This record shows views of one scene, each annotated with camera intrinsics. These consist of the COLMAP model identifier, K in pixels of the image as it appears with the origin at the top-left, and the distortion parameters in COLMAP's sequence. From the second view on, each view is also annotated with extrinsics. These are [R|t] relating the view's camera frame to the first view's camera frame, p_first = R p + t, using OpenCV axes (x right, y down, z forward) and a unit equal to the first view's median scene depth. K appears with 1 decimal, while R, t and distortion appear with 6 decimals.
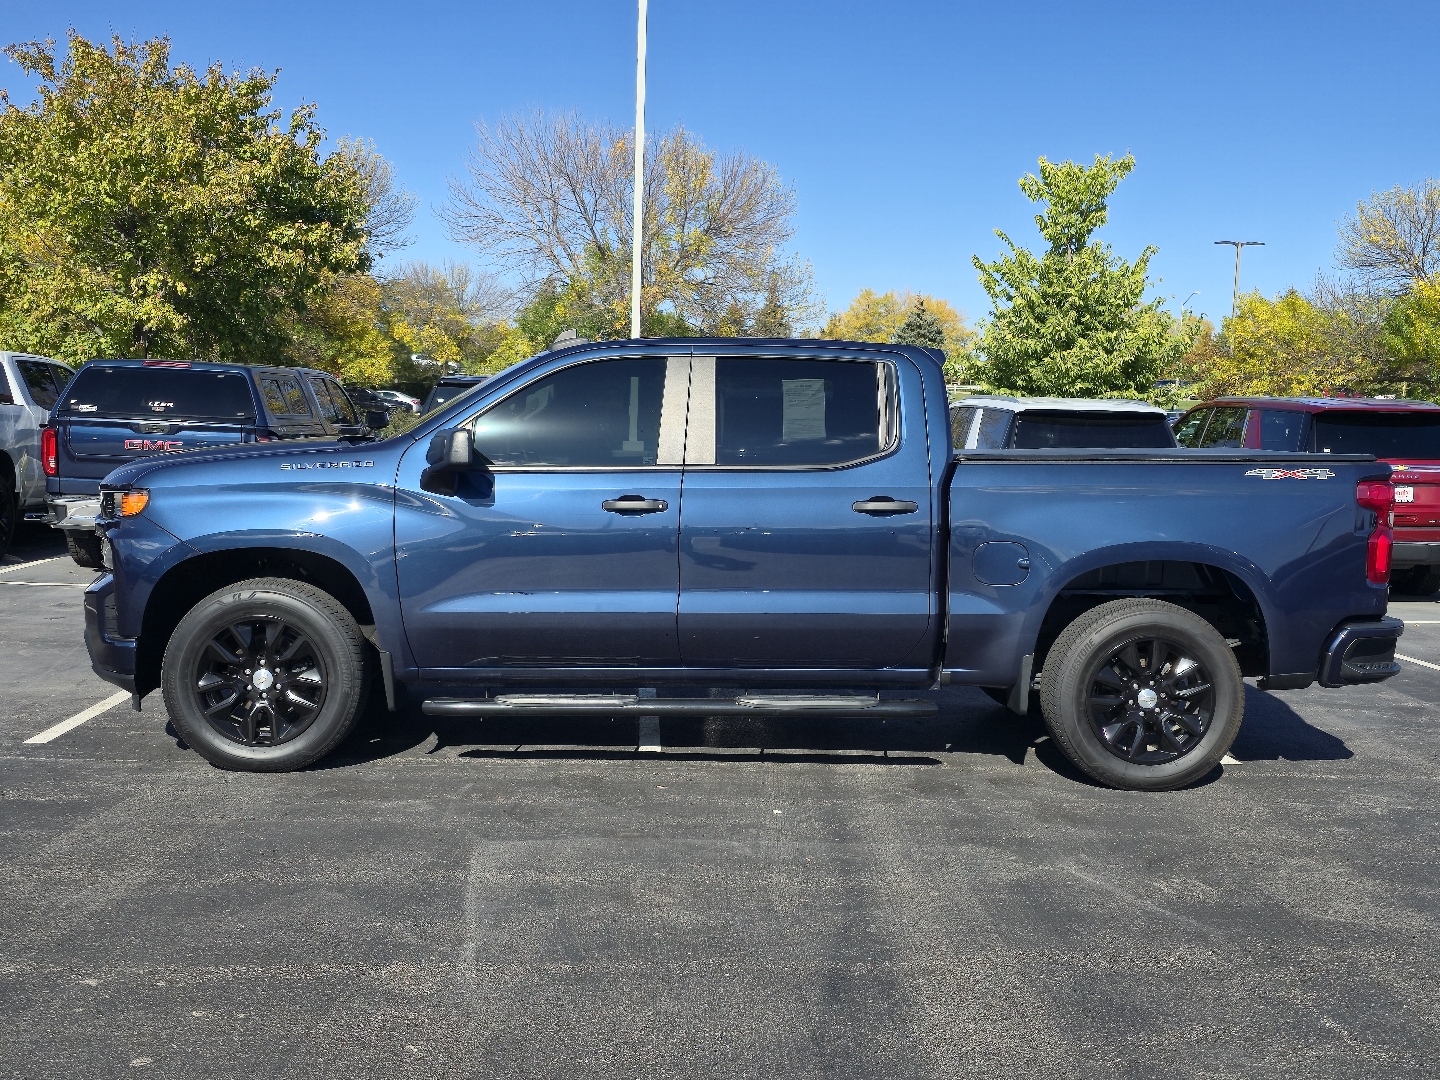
lens RADIAL K [[1357.7, 0, 721.6], [0, 1357.7, 555.2], [0, 0, 1]] dist [0.002898, 0.019887]
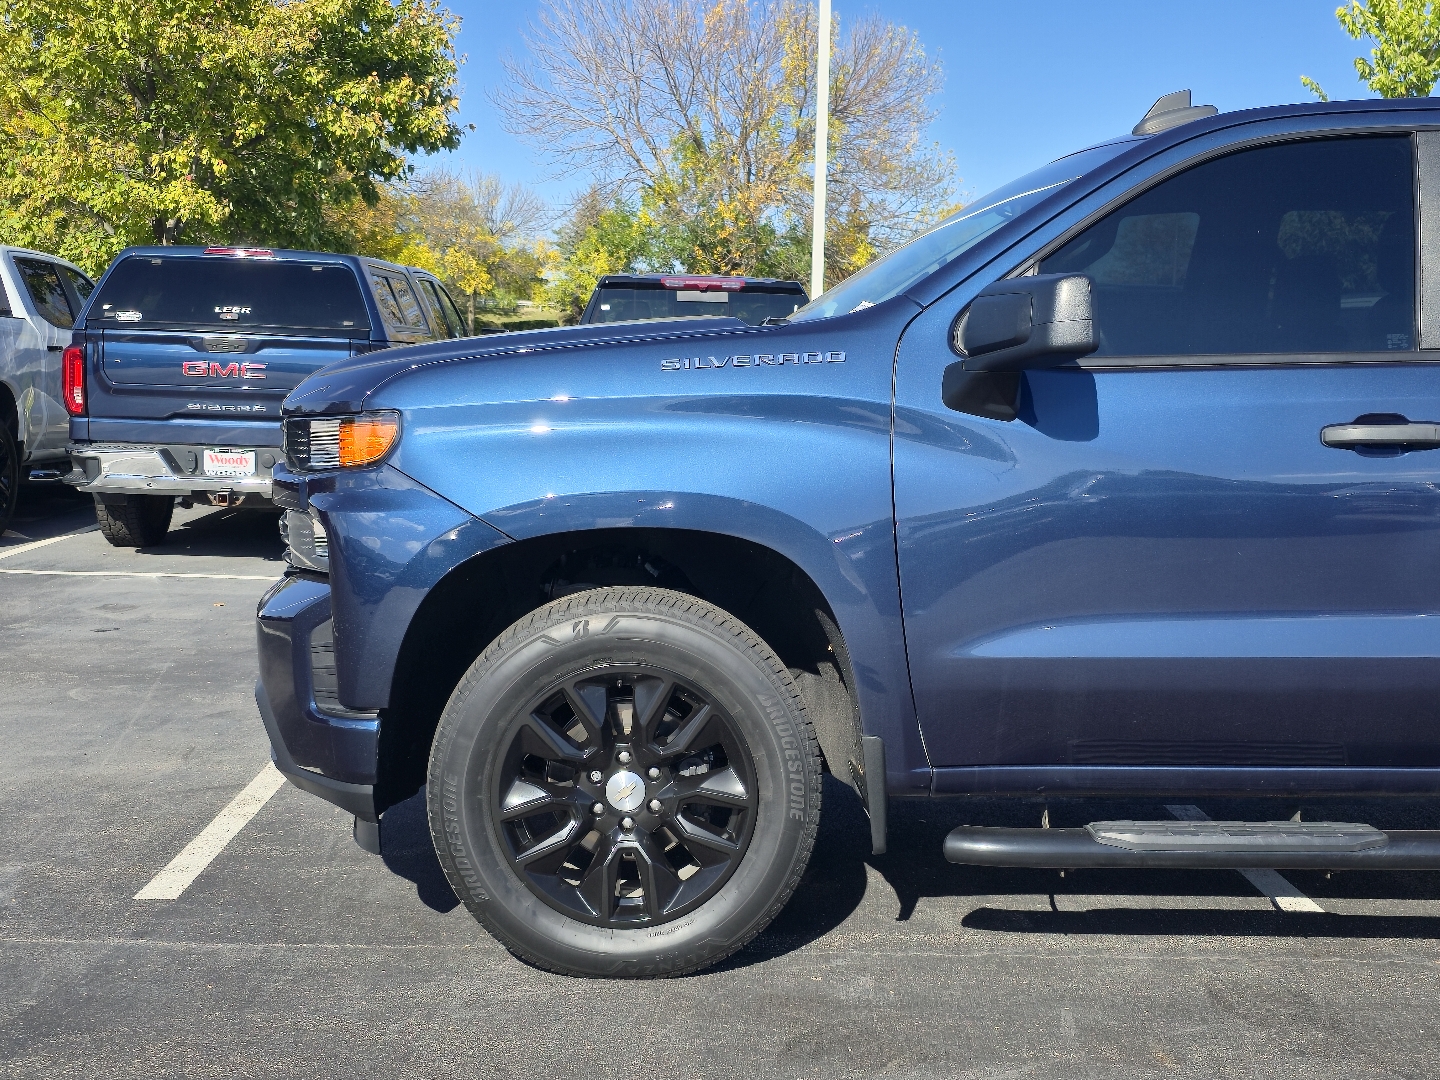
lens RADIAL K [[1569.6, 0, 720.0], [0, 1569.6, 540.0], [0, 0, 1]] dist [0.025687, -0.010366]
pose [[0.999456, -0.004867, -0.032620, -0.140612], [0.005304, 0.999897, 0.013307, -0.004171], [0.032552, -0.013473, 0.999379, 0.211085]]
